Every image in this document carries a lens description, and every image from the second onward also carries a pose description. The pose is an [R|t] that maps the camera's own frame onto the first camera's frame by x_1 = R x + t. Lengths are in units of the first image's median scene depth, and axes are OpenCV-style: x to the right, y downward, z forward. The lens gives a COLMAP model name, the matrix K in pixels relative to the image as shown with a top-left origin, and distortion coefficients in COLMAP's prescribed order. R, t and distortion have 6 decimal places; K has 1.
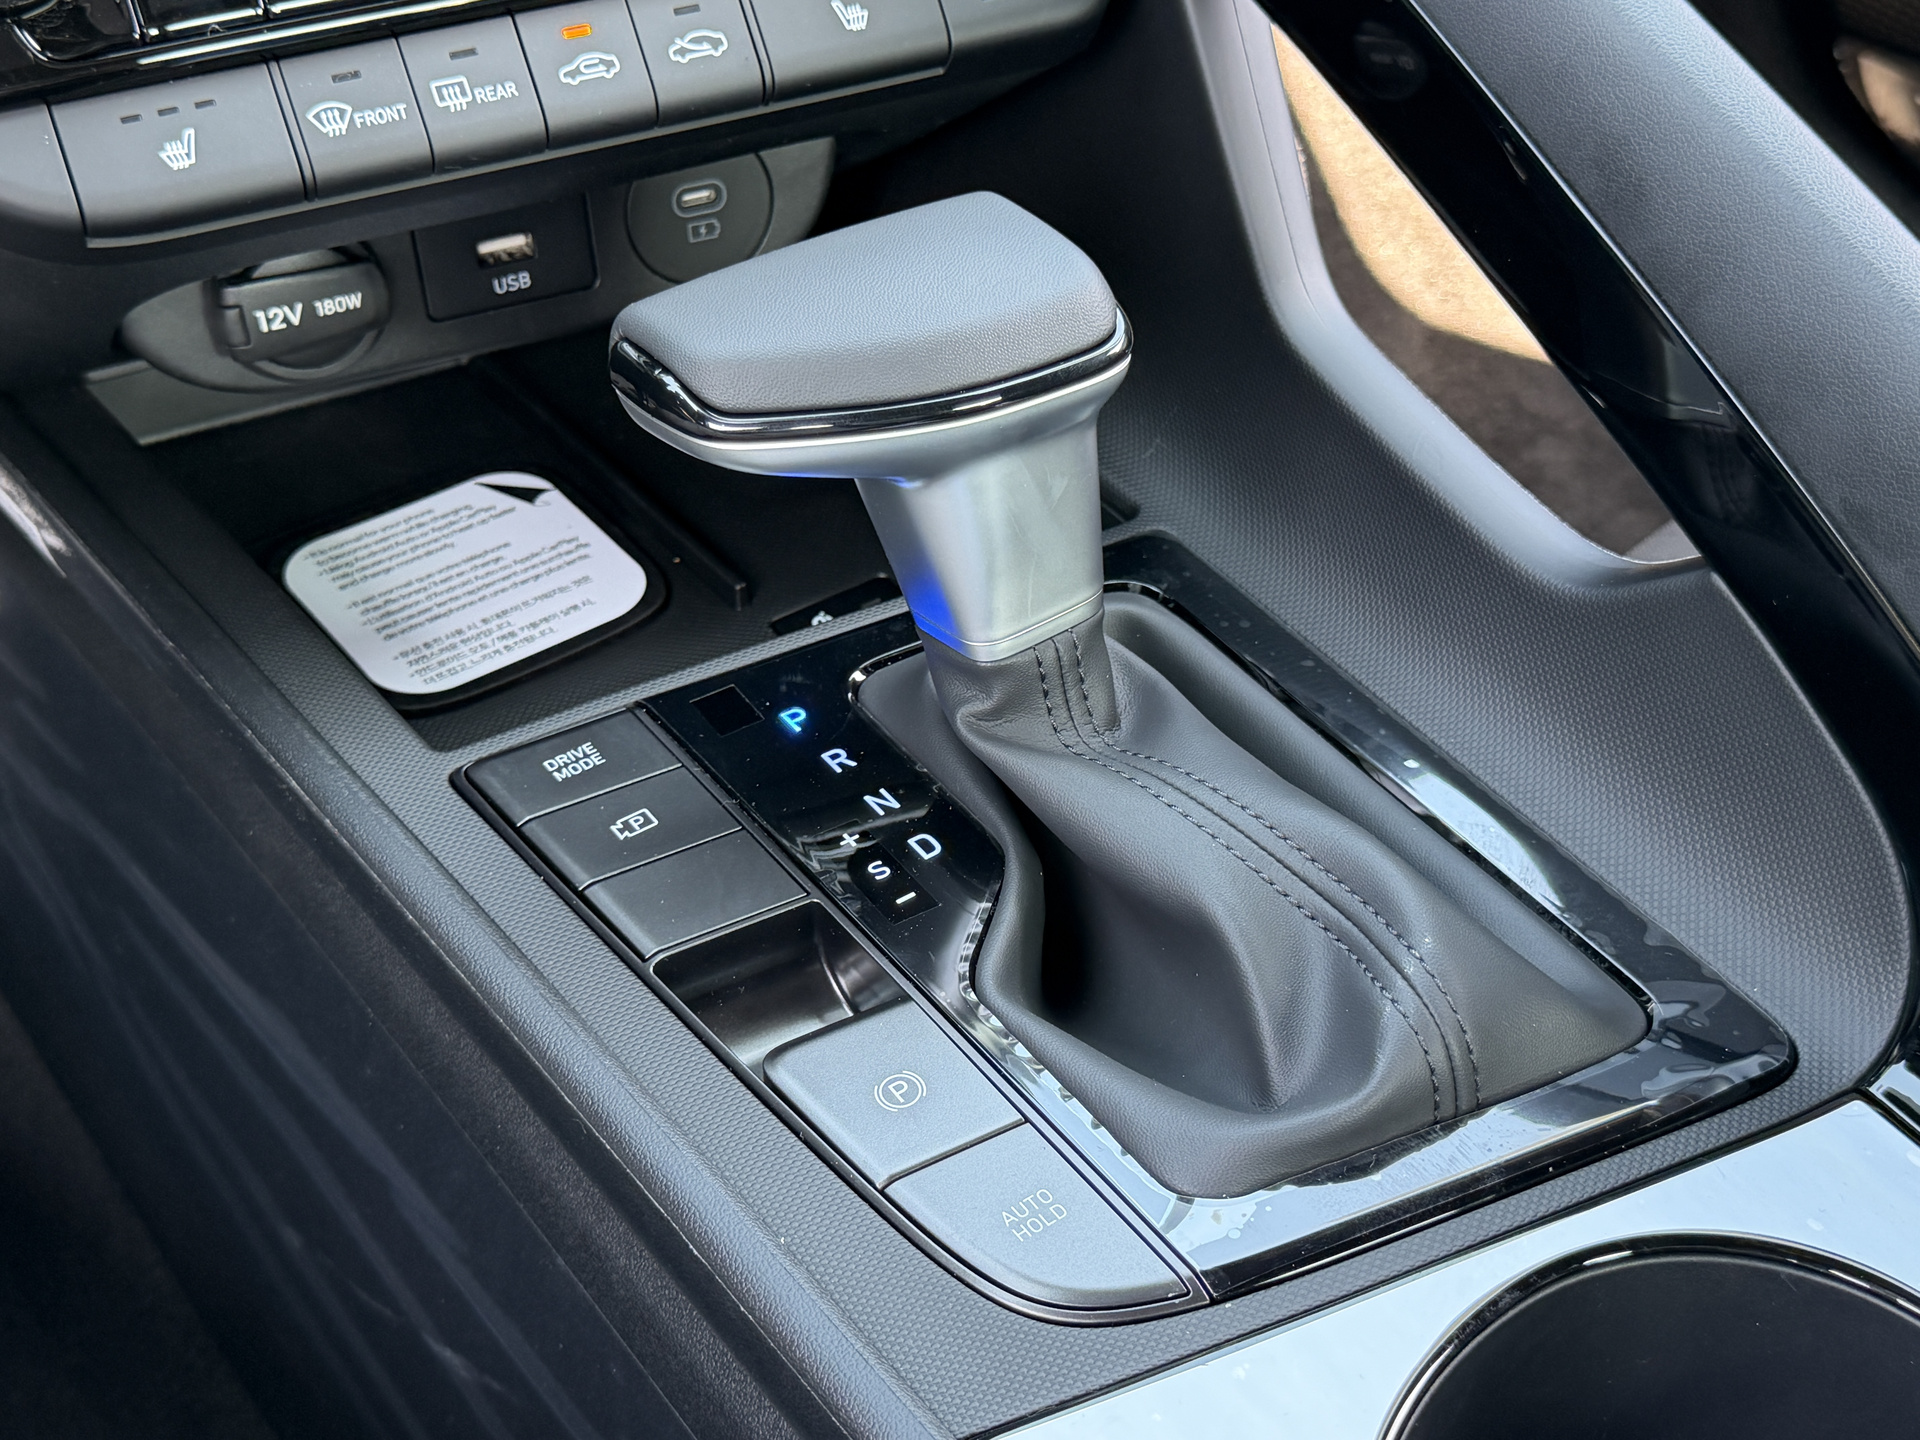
lens RADIAL K [[2398.2, 0, 960.0], [0, 2398.2, 720.0], [0, 0, 1]] dist [0.213897, -0.655459]
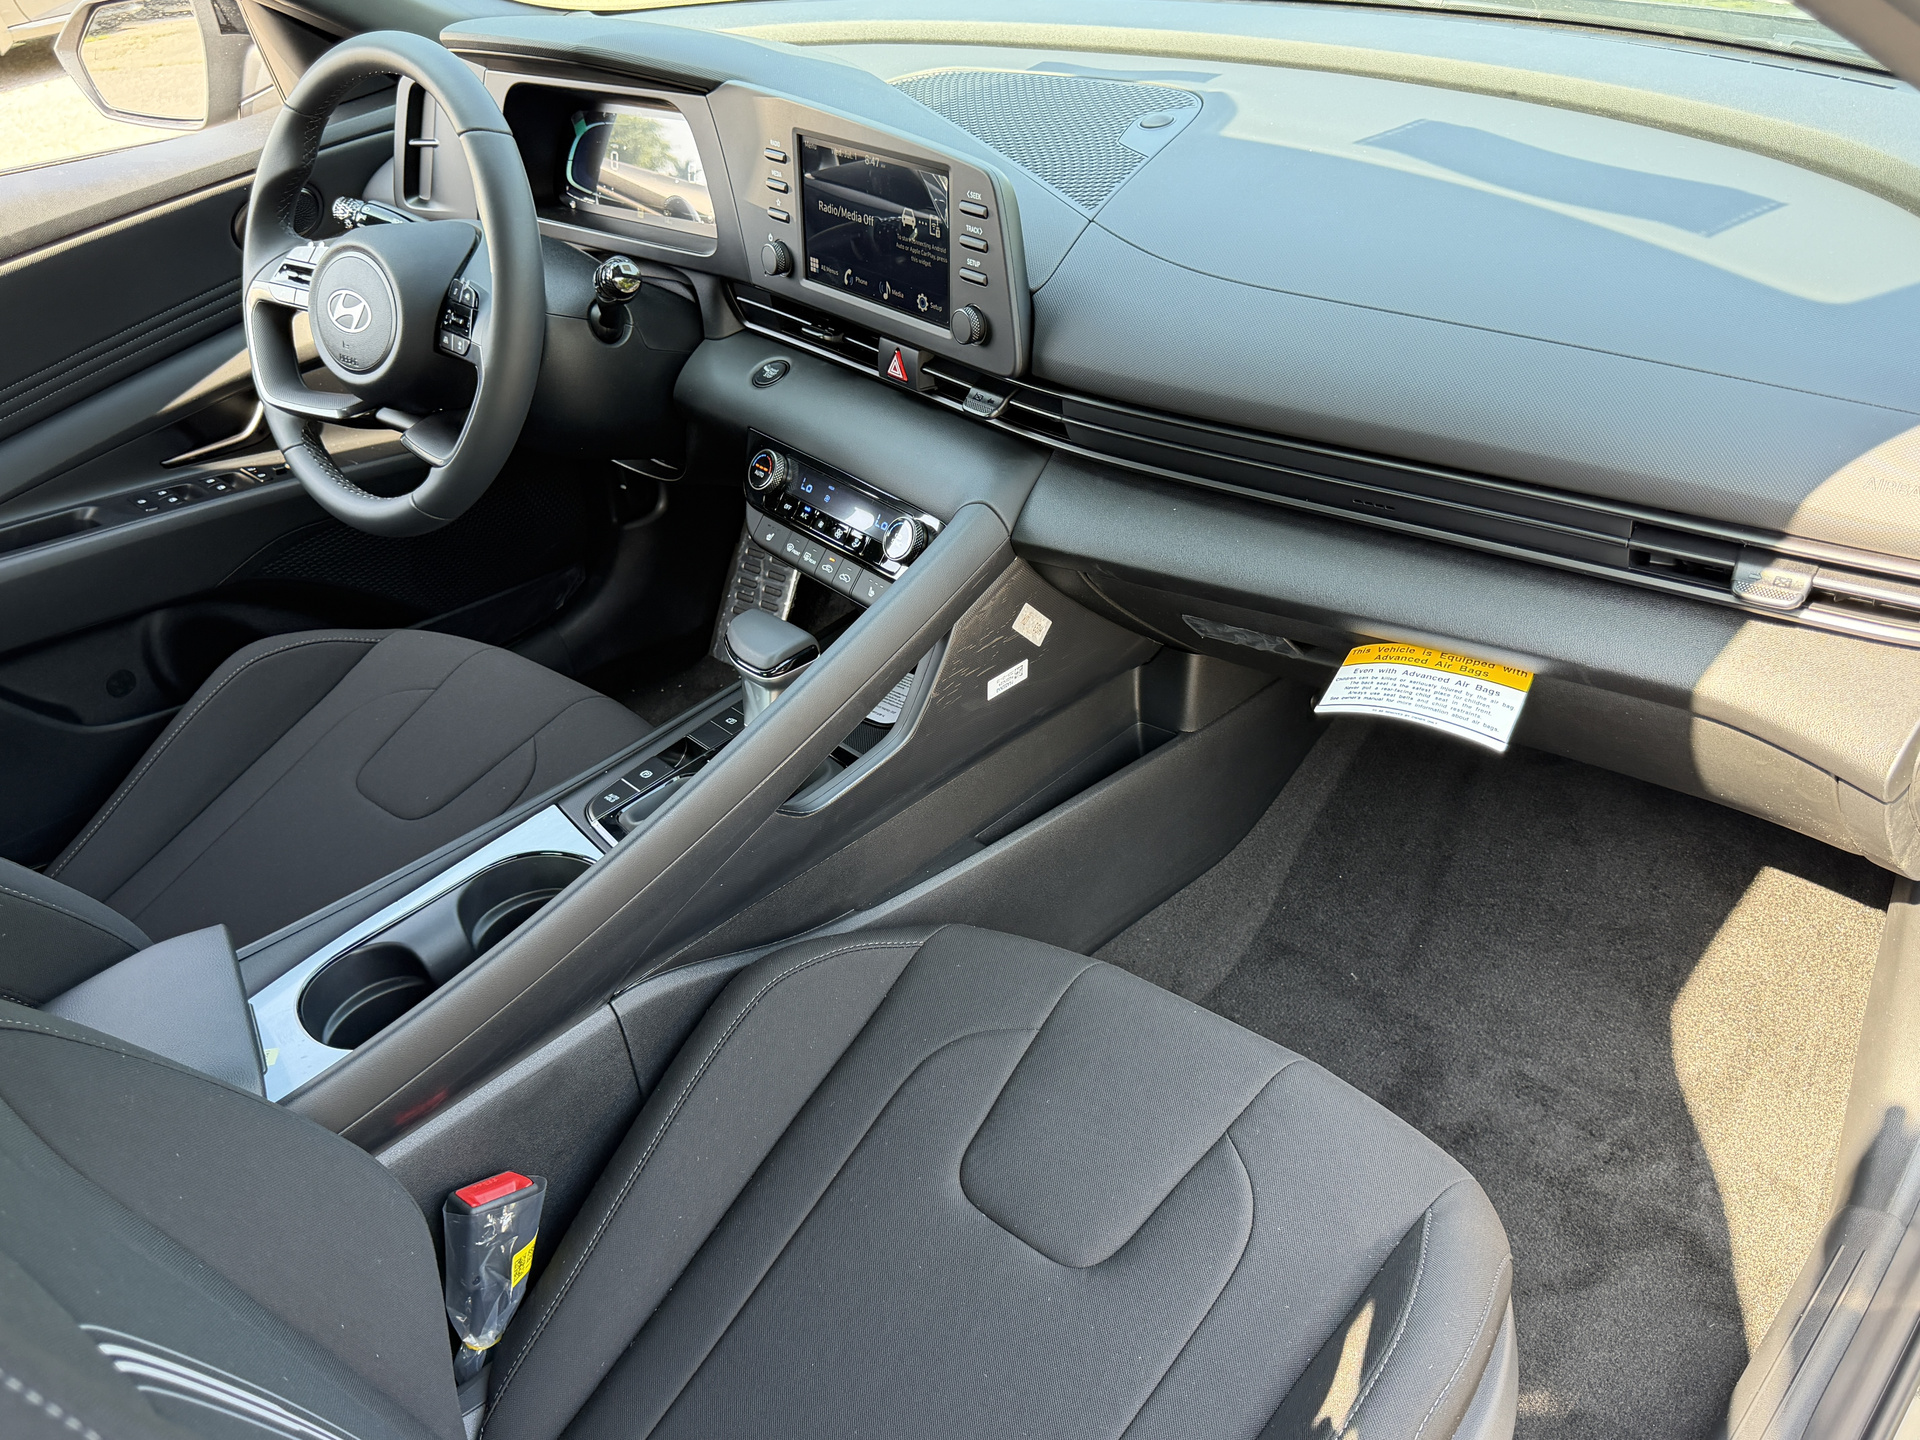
lens RADIAL K [[1651.6, 0, 955.4], [0, 1651.6, 737.4], [0, 0, 1]] dist [0.180095, -0.398152]
pose [[0.214944, 0.521624, -0.825656, 2.188175], [-0.564712, 0.756137, 0.330692, -1.035310], [0.796806, 0.395177, 0.457094, 0.045288]]
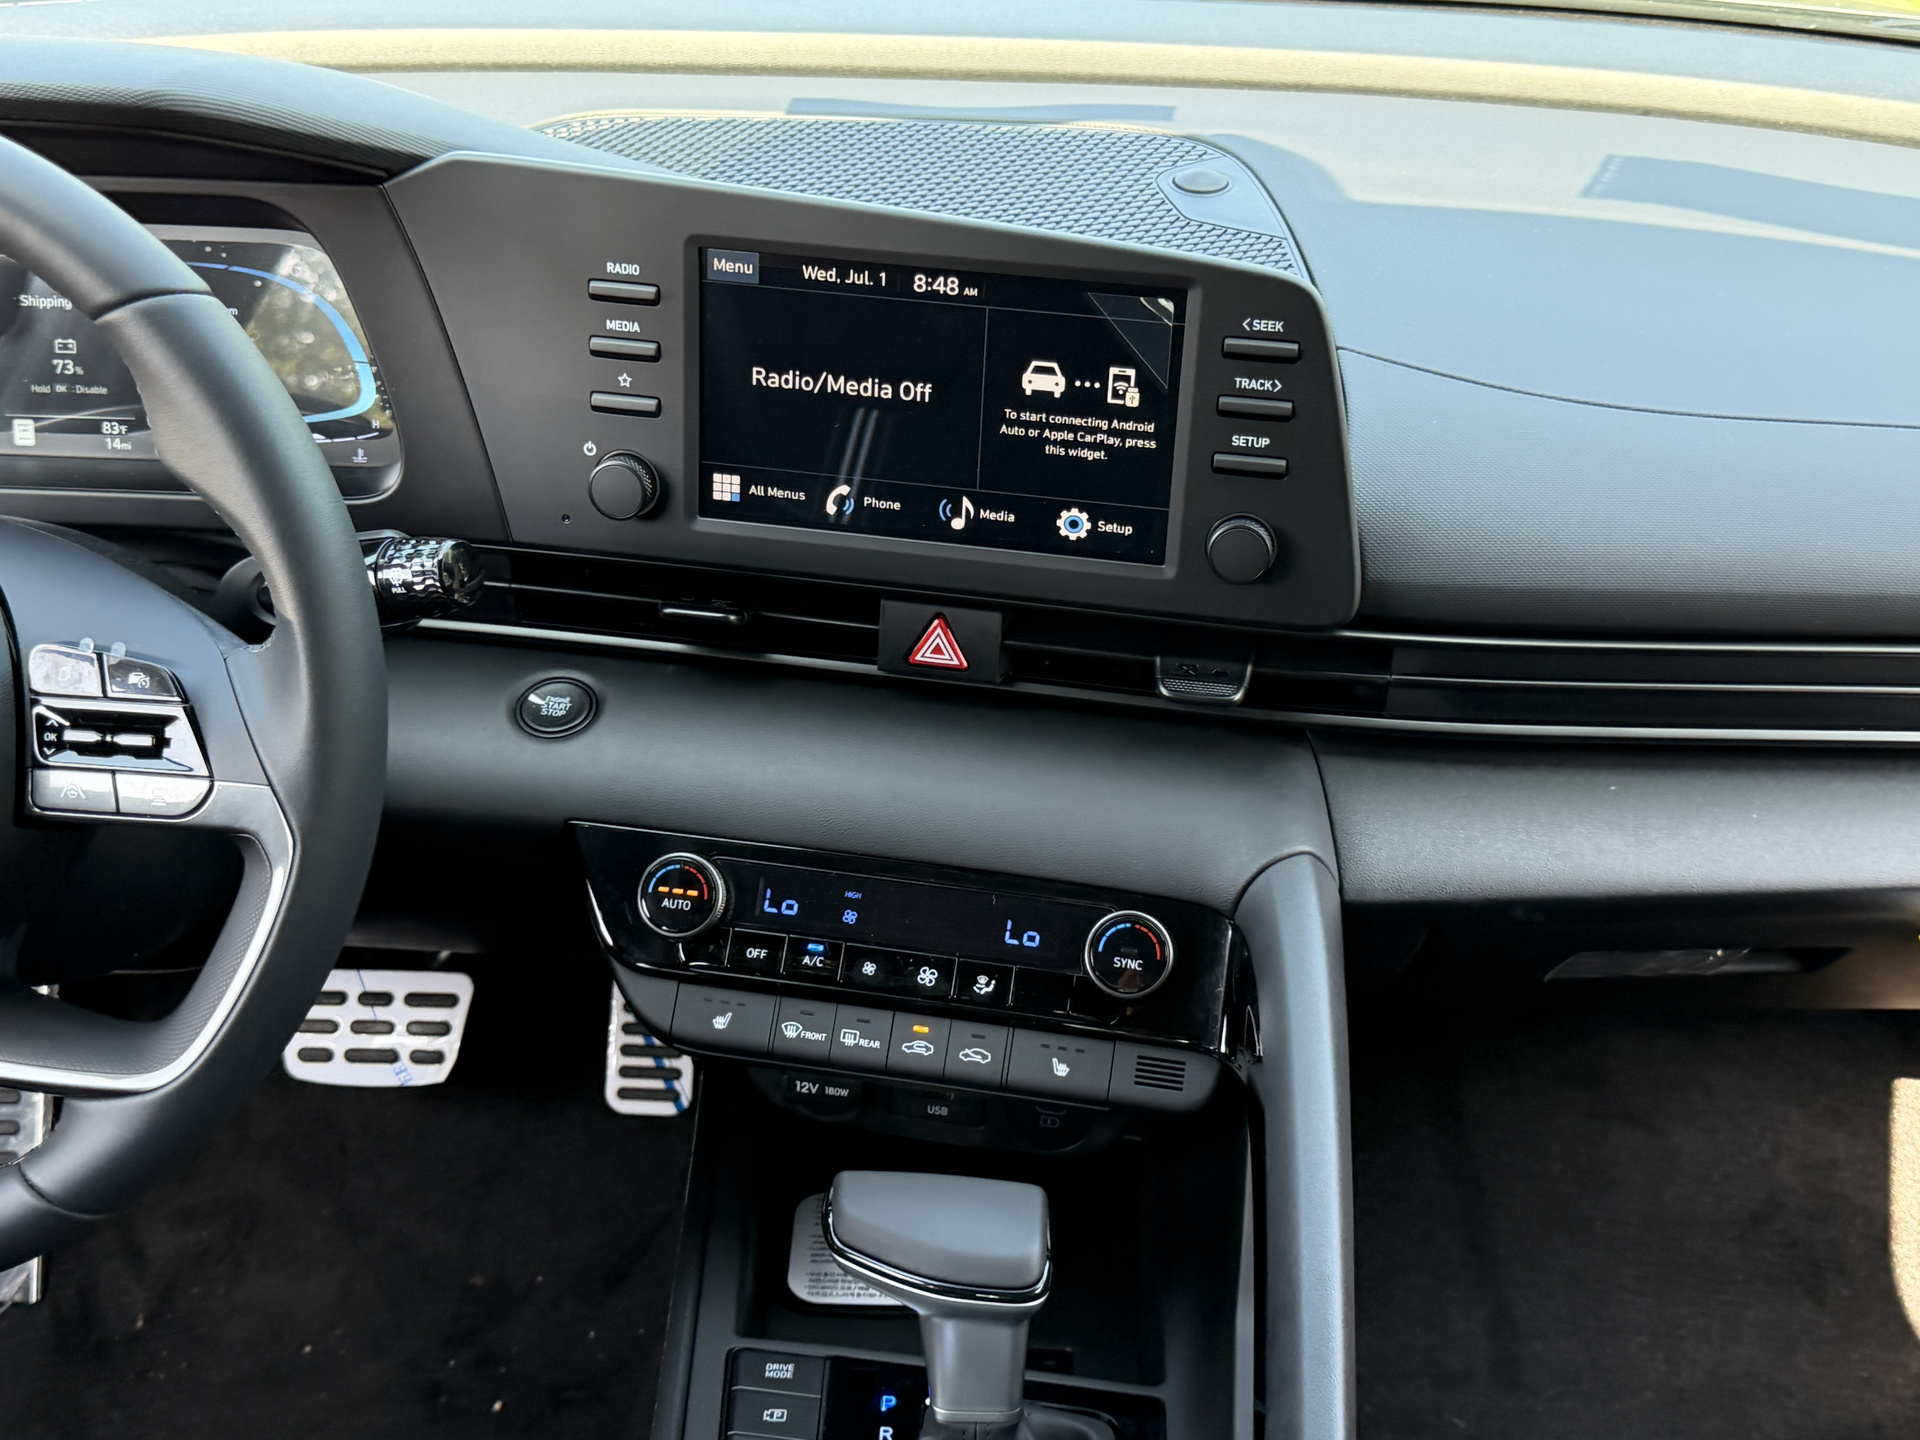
lens RADIAL K [[2305.0, 0, 965.3], [0, 2305.0, 740.5], [0, 0, 1]] dist [0.172682, -0.398905]
pose [[0.800279, 0.308999, -0.513881, 0.760059], [-0.415740, 0.903499, -0.104163, -0.305469], [0.432105, 0.297000, 0.851514, -0.665738]]
